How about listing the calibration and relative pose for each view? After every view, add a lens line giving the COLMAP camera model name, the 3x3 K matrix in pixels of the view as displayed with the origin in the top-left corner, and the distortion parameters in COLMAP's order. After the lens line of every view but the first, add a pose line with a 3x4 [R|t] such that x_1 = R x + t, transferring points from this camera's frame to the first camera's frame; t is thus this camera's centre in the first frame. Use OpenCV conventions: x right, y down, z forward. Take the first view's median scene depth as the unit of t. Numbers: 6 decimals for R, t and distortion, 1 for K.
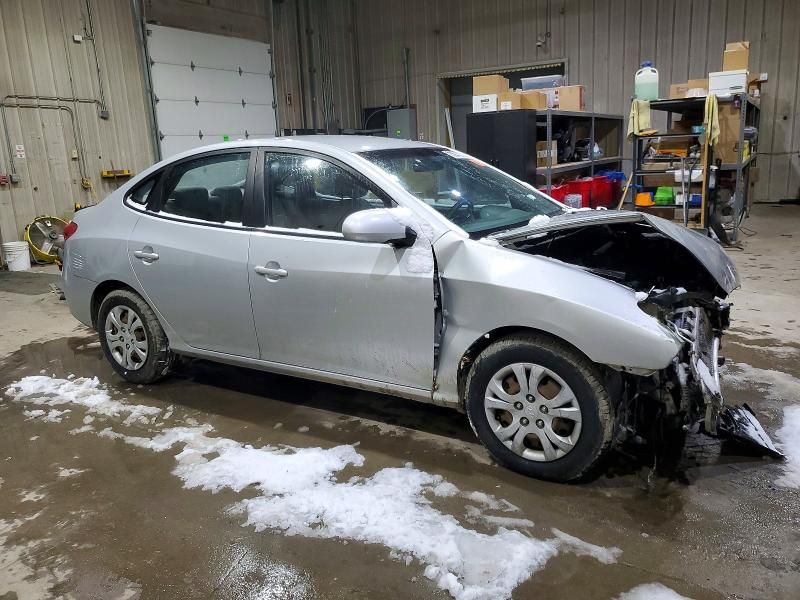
lens RADIAL K [[651.2, 0, 400.0], [0, 651.2, 300.0], [0, 0, 1]] dist [0.010228, 0.001325]
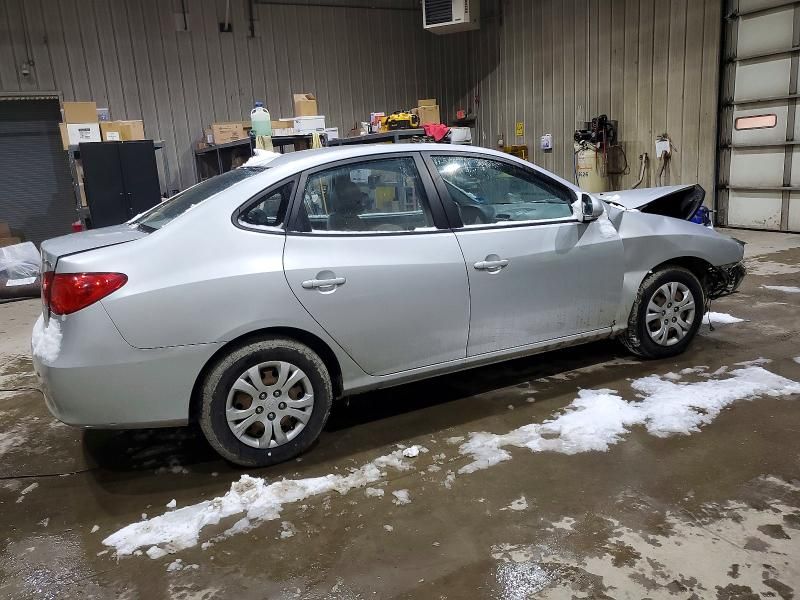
lens RADIAL K [[643.3, 0, 400.0], [0, 643.3, 300.0], [0, 0, 1]] dist [0.003988, 0.007275]
pose [[0.509367, -0.171099, 0.843368, -1.191534], [0.231724, 0.971107, 0.057060, -0.083651], [-0.828763, 0.166364, 0.534298, 0.586526]]
